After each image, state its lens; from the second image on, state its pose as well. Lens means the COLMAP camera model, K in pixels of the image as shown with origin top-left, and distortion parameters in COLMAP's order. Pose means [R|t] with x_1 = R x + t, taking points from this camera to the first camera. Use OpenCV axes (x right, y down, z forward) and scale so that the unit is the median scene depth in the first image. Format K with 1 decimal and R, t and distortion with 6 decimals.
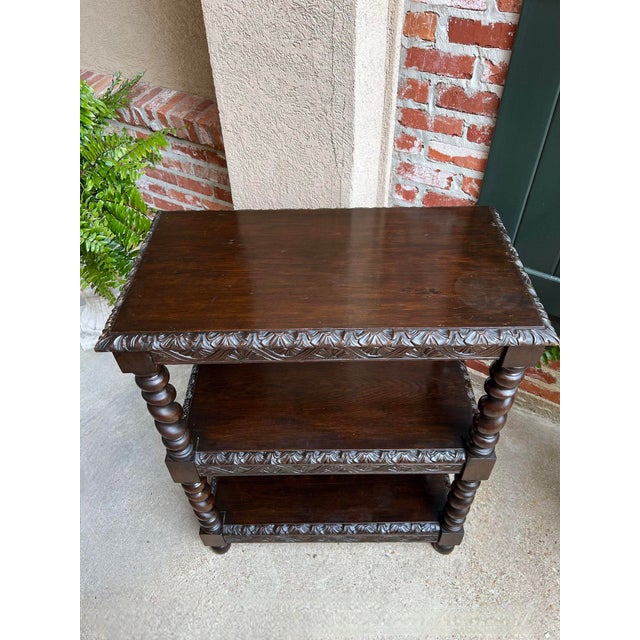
lens RADIAL K [[485.2, 0, 322.2], [0, 485.2, 321.5], [0, 0, 1]] dist [0.025638, -0.036556]
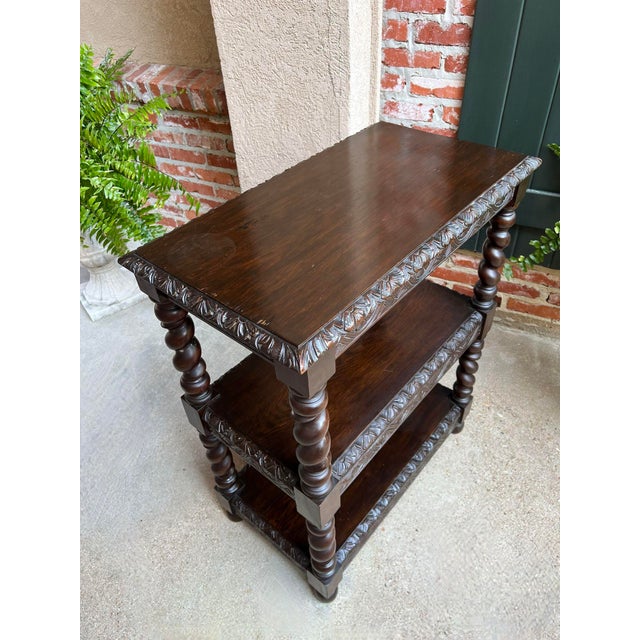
lens RADIAL K [[485.2, 0, 322.4], [0, 485.2, 324.9], [0, 0, 1]] dist [0.025638, -0.036556]
pose [[0.994023, -0.089783, 0.062108, -0.107627], [0.091433, 0.995516, -0.024240, 0.214108], [-0.059653, 0.029774, 0.997775, -0.092876]]
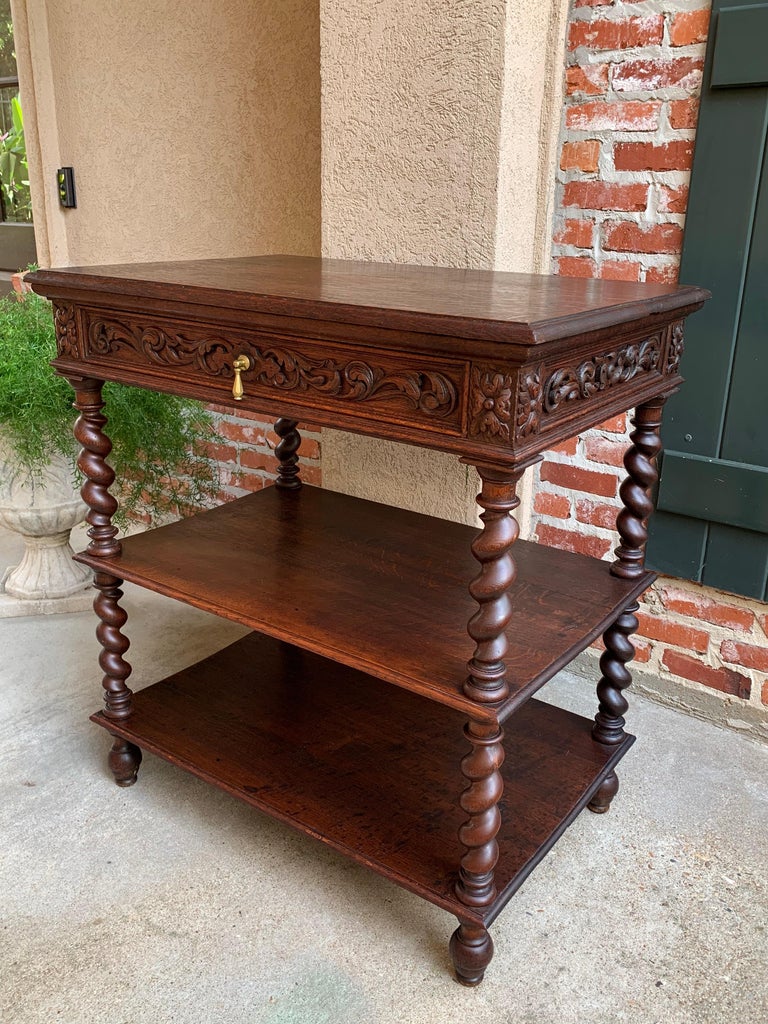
lens RADIAL K [[885.9, 0, 389.4], [0, 885.9, 505.4], [0, 0, 1]] dist [0.007832, -0.035459]
pose [[0.996228, 0.060988, -0.061726, 0.007690], [-0.080939, 0.909554, -0.407628, 0.520547], [0.031282, 0.411087, 0.911059, -0.120615]]
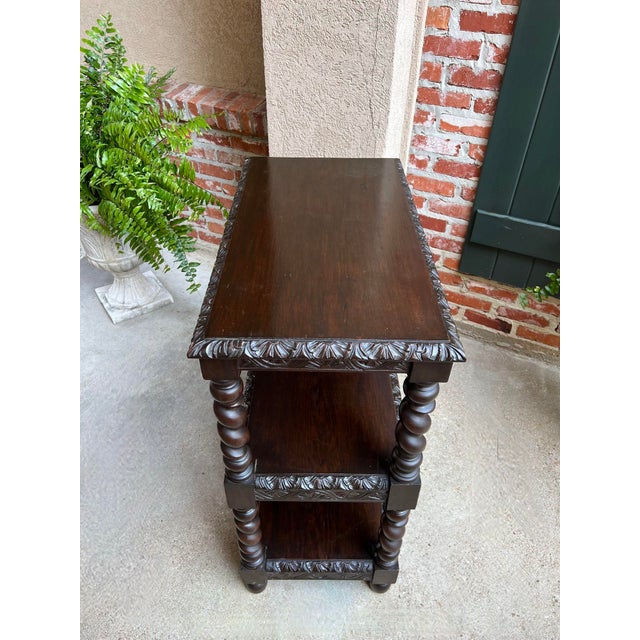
lens RADIAL K [[485.2, 0, 317.4], [0, 485.2, 317.8], [0, 0, 1]] dist [0.025638, -0.036556]
pose [[0.996577, -0.027410, 0.077992, -0.199459], [0.032772, 0.997125, -0.068323, 0.209438], [-0.075895, 0.070645, 0.994610, -0.141388]]
